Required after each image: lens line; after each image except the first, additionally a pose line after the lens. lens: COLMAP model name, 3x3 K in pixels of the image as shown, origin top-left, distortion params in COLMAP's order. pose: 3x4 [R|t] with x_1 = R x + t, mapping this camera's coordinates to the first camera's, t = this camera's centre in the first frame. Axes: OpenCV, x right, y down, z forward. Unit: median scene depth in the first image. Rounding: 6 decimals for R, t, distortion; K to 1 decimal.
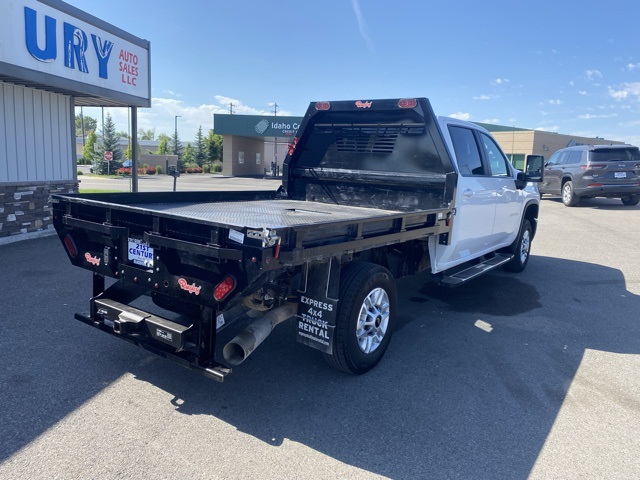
lens RADIAL K [[485.0, 0, 317.7], [0, 485.0, 237.4], [0, 0, 1]] dist [-0.002361, -0.001525]
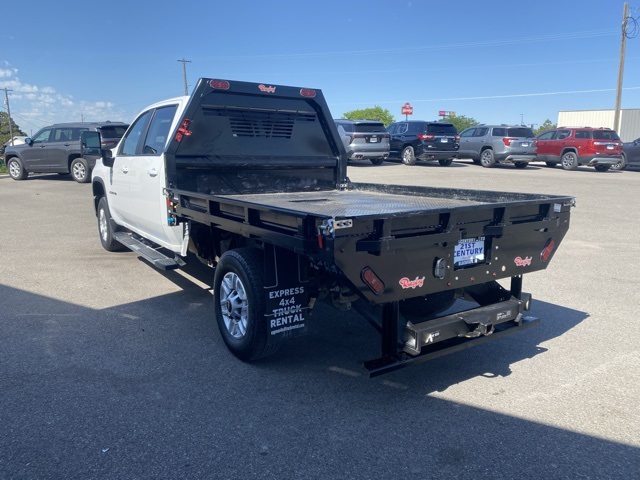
lens RADIAL K [[465.8, 0, 299.1], [0, 465.8, 250.2], [0, 0, 1]] dist [0.087483, -0.101704]
pose [[0.374121, -0.230730, 0.898219, -0.547834], [0.155065, 0.970484, 0.184706, -0.080413], [-0.914324, 0.070179, 0.398856, 0.385755]]
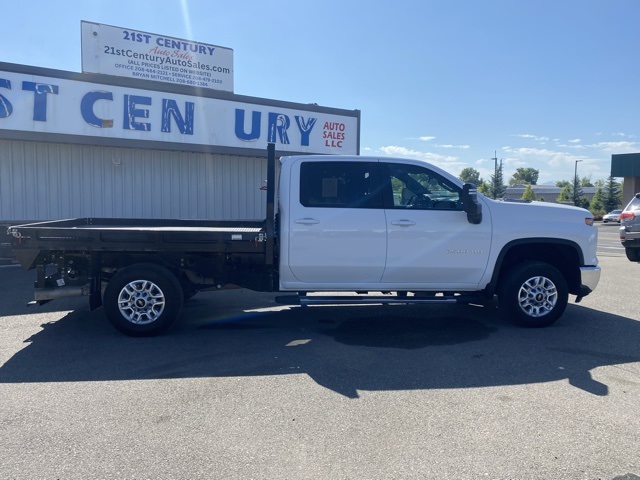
lens RADIAL K [[477.6, 0, 322.5], [0, 477.6, 244.3], [0, 0, 1]] dist [0.043439, -0.058865]
pose [[0.670649, 0.034470, -0.740974, 0.748475], [-0.098018, 0.994278, -0.042462, 0.002457], [0.735270, 0.101106, 0.670190, 0.195842]]
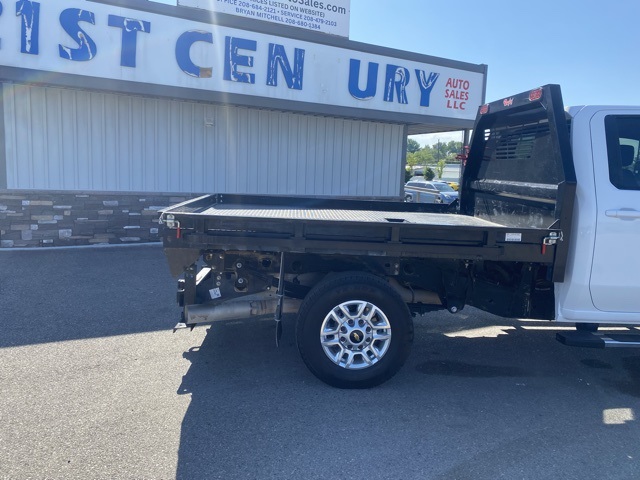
lens RADIAL K [[483.0, 0, 317.9], [0, 483.0, 236.8], [0, 0, 1]] dist [0.045044, -0.057805]
pose [[0.625932, 0.086419, -0.775075, 0.371743], [-0.129494, 0.991562, 0.005980, -0.005507], [0.769051, 0.096624, 0.631842, 0.161661]]
